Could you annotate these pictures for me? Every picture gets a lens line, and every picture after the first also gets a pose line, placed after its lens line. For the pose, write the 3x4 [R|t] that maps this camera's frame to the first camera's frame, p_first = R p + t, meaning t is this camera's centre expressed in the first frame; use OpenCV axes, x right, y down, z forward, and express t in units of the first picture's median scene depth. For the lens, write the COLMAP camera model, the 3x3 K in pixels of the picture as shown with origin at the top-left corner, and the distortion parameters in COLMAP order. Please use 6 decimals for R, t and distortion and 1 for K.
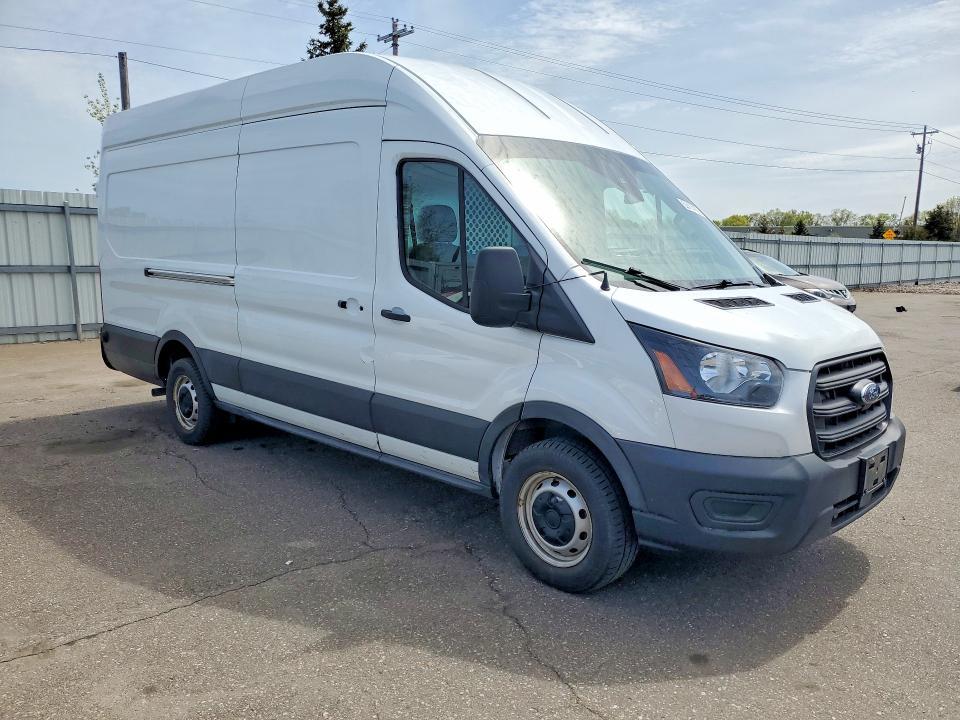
lens RADIAL K [[749.7, 0, 489.3], [0, 749.7, 382.2], [0, 0, 1]] dist [0.015407, -0.016297]
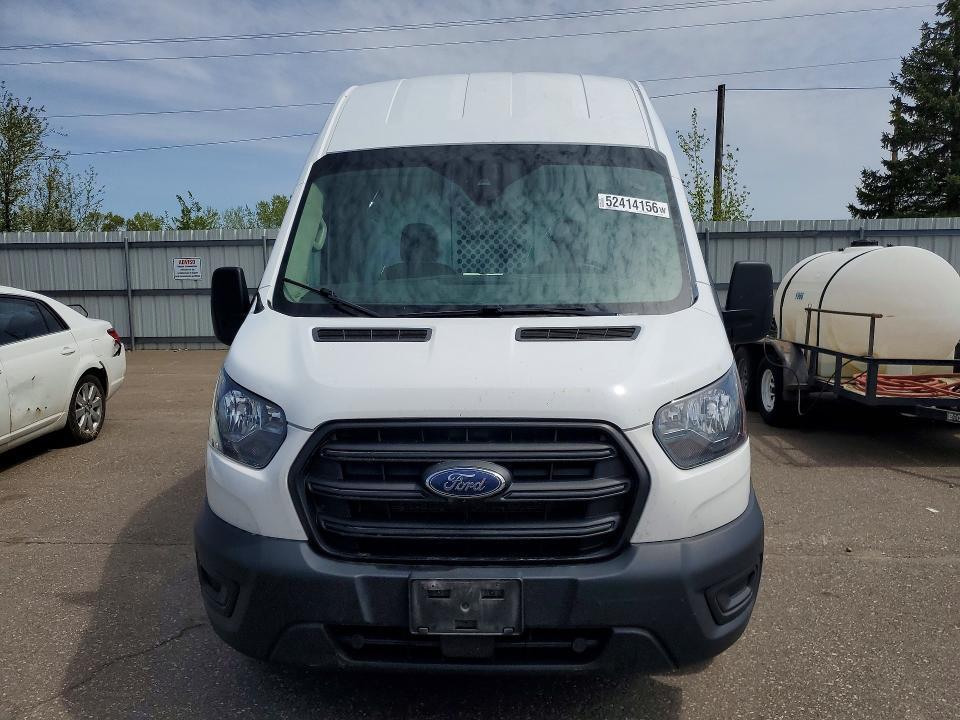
lens RADIAL K [[749.7, 0, 488.3], [0, 749.7, 358.4], [0, 0, 1]] dist [0.015407, -0.016297]
pose [[0.654484, 0.065107, -0.753267, 0.295528], [-0.103093, 0.994665, -0.003601, -0.027021], [0.749014, 0.080013, 0.657705, 0.174811]]
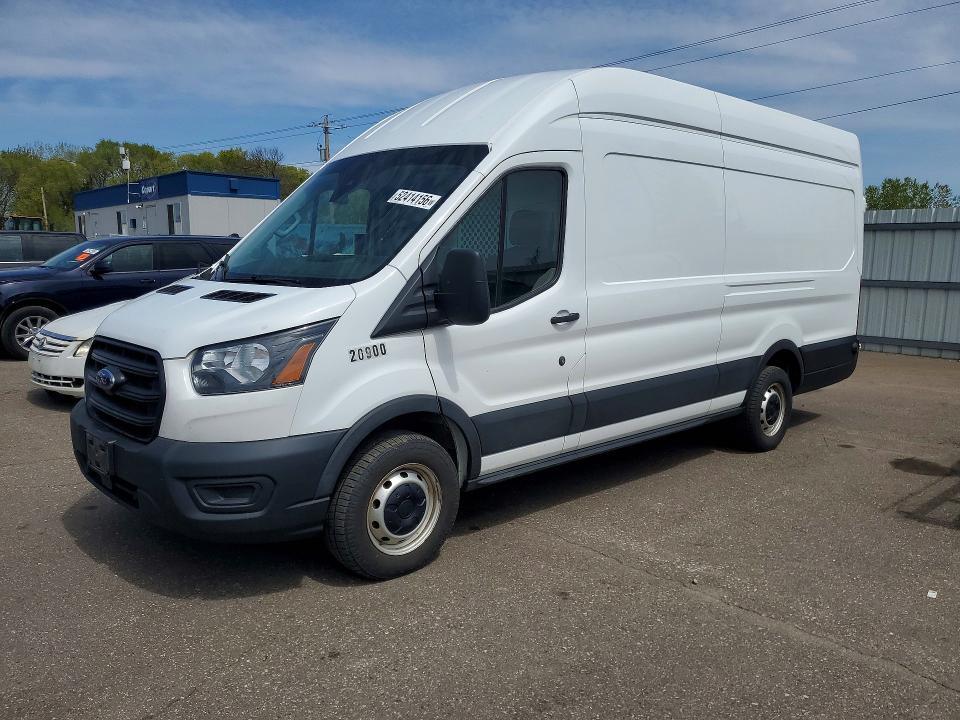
lens RADIAL K [[749.7, 0, 497.4], [0, 749.7, 367.1], [0, 0, 1]] dist [0.015407, -0.016297]
pose [[-0.017499, 0.134814, -0.990716, 0.449565], [-0.189911, 0.972382, 0.135674, -0.071534], [0.981645, 0.190522, 0.008587, 0.448196]]
